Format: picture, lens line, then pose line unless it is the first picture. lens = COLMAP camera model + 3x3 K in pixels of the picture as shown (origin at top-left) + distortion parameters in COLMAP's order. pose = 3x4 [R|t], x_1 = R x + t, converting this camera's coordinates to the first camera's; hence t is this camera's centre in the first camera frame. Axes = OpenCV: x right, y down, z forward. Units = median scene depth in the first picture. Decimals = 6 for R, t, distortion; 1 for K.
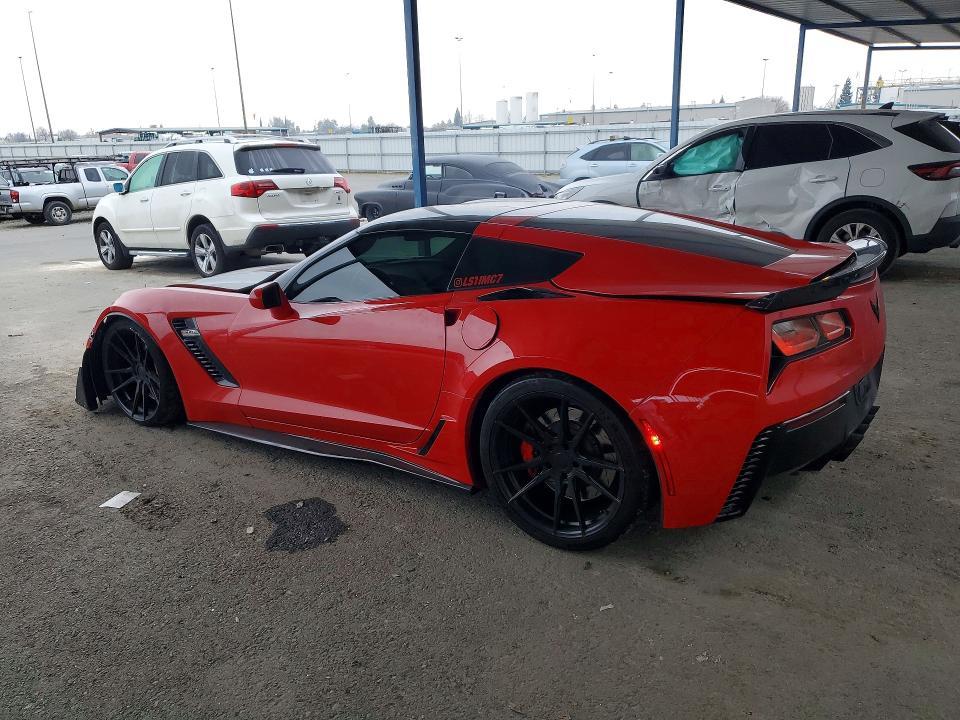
lens RADIAL K [[703.3, 0, 480.0], [0, 703.3, 360.0], [0, 0, 1]] dist [-0.000741, 0.001038]
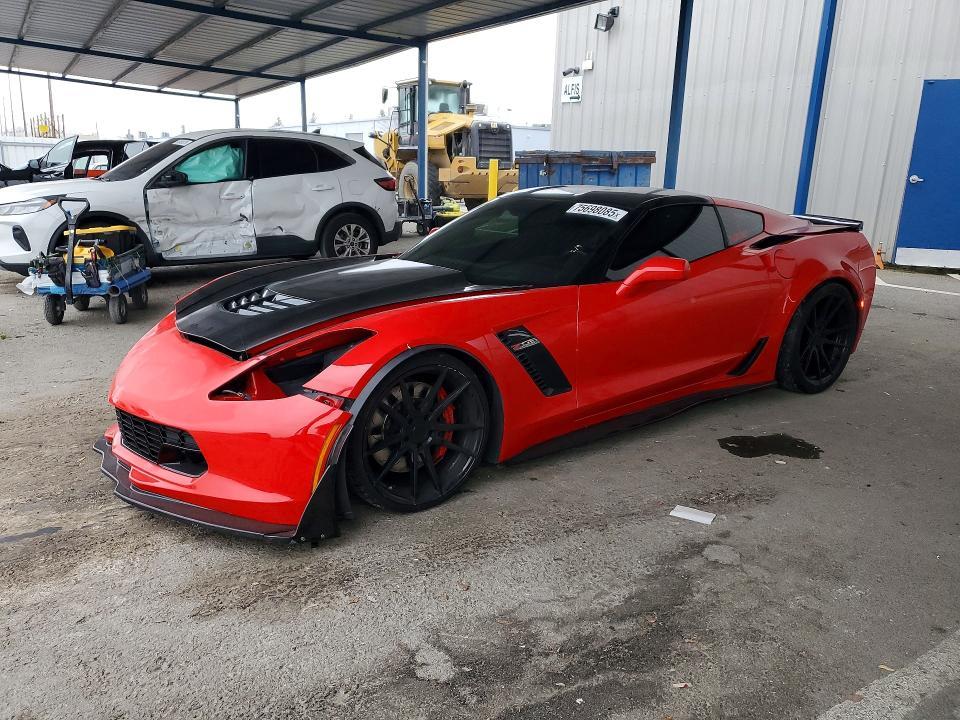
lens RADIAL K [[703.3, 0, 480.0], [0, 703.3, 360.0], [0, 0, 1]] dist [-0.000741, 0.001038]
pose [[0.373030, -0.204323, 0.905042, -0.528146], [0.232502, 0.964913, 0.122010, -0.061457], [-0.898215, 0.164911, 0.407447, 0.326659]]
